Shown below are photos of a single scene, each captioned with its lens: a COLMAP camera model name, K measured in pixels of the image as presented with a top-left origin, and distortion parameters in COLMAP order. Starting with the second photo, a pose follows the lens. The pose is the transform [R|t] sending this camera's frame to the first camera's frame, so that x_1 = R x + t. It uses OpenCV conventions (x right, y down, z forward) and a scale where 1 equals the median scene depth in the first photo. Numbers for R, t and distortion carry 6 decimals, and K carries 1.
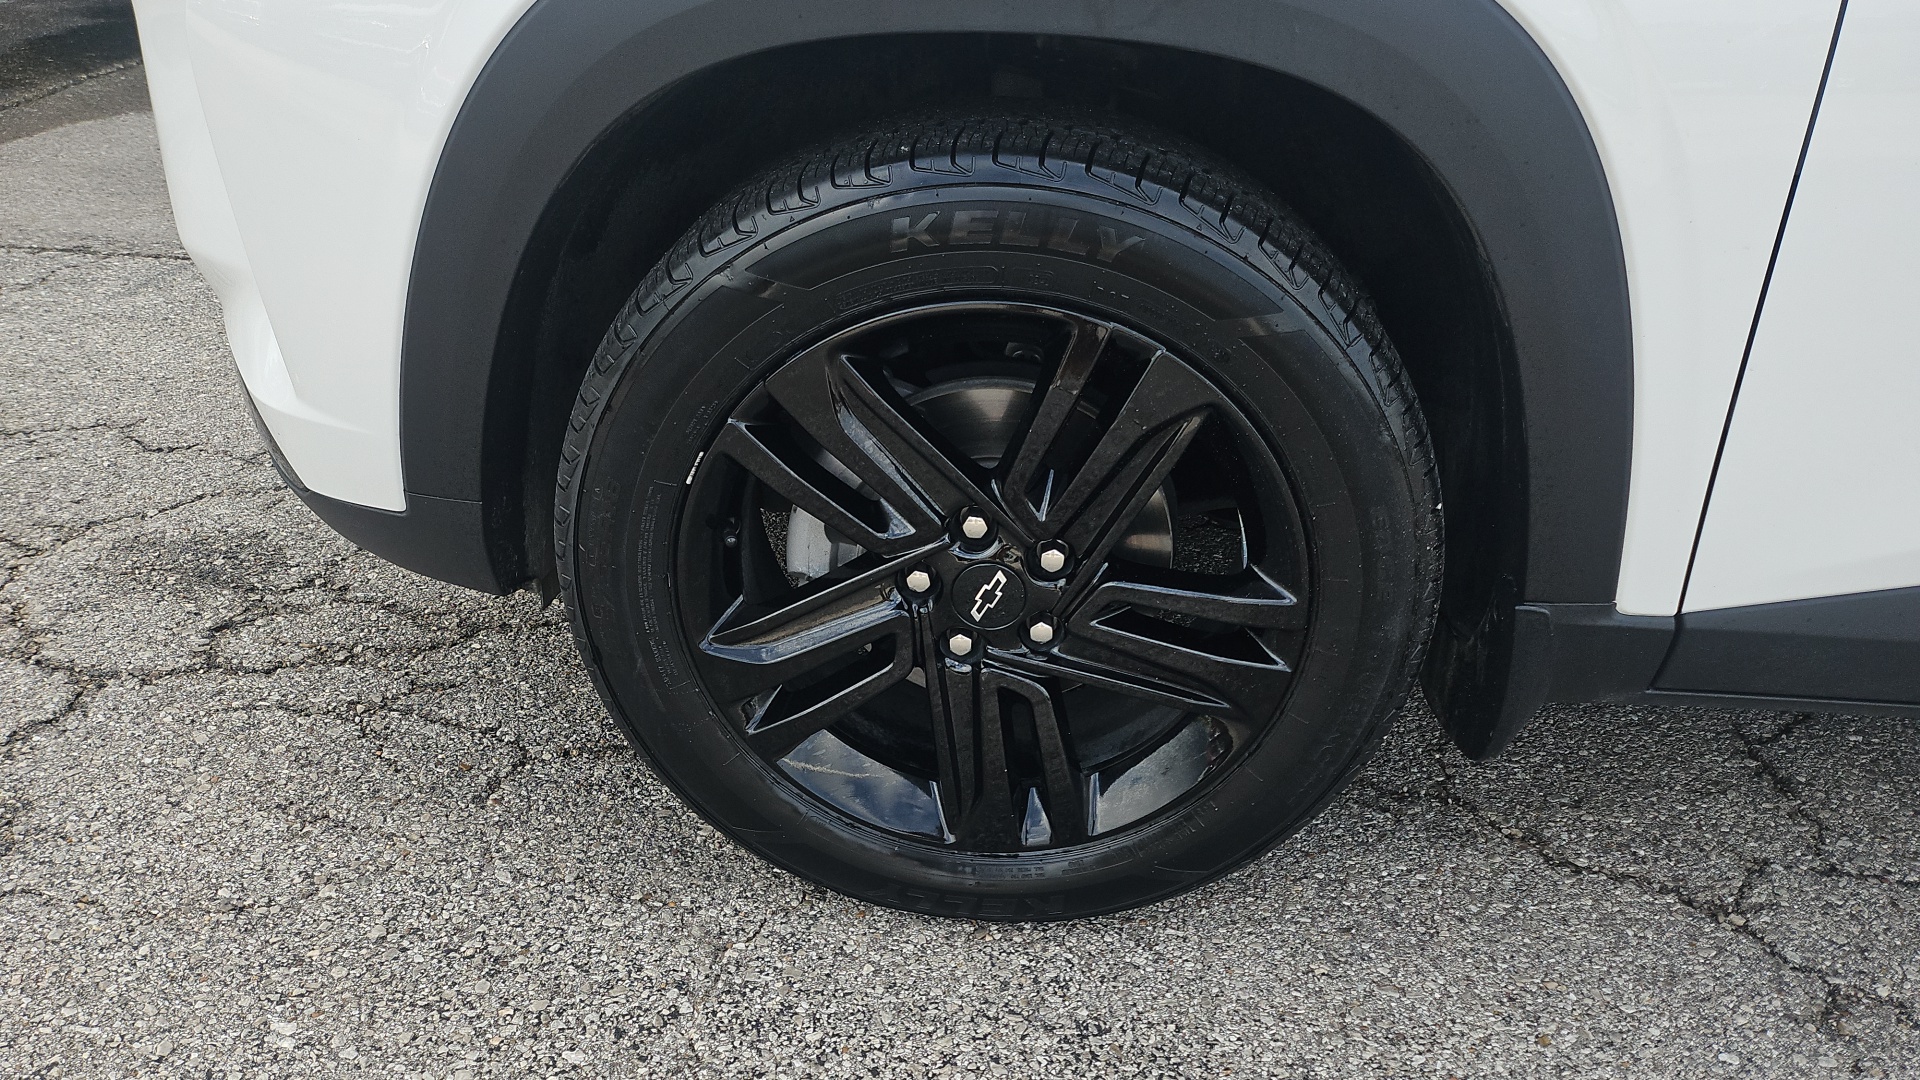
lens RADIAL K [[1375.0, 0, 968.4], [0, 1375.0, 544.8], [0, 0, 1]] dist [0.038968, -0.025801]
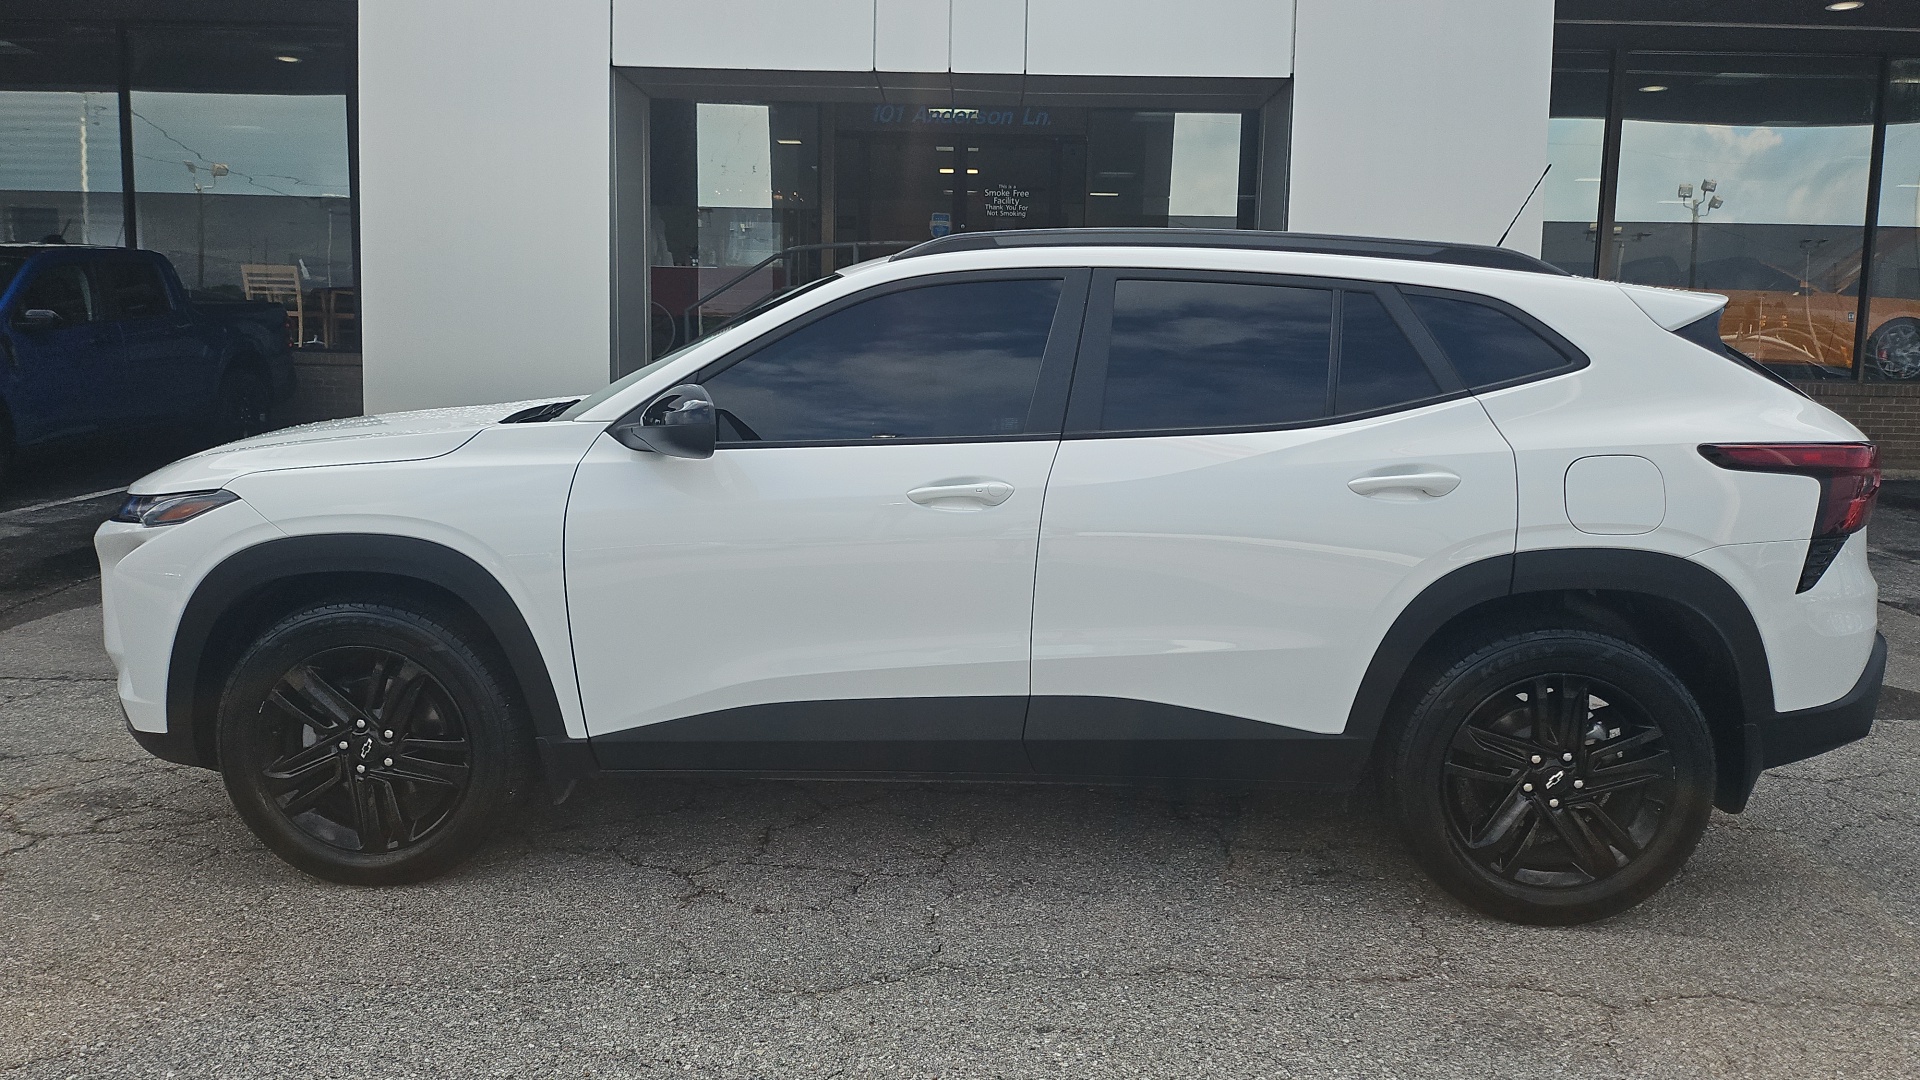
lens RADIAL K [[1375.0, 0, 955.8], [0, 1375.0, 530.5], [0, 0, 1]] dist [0.038968, -0.025801]
pose [[0.998519, -0.051207, 0.018380, 1.137957], [0.054397, 0.945782, -0.320213, 0.562359], [-0.000986, 0.320739, 0.947167, -1.772305]]
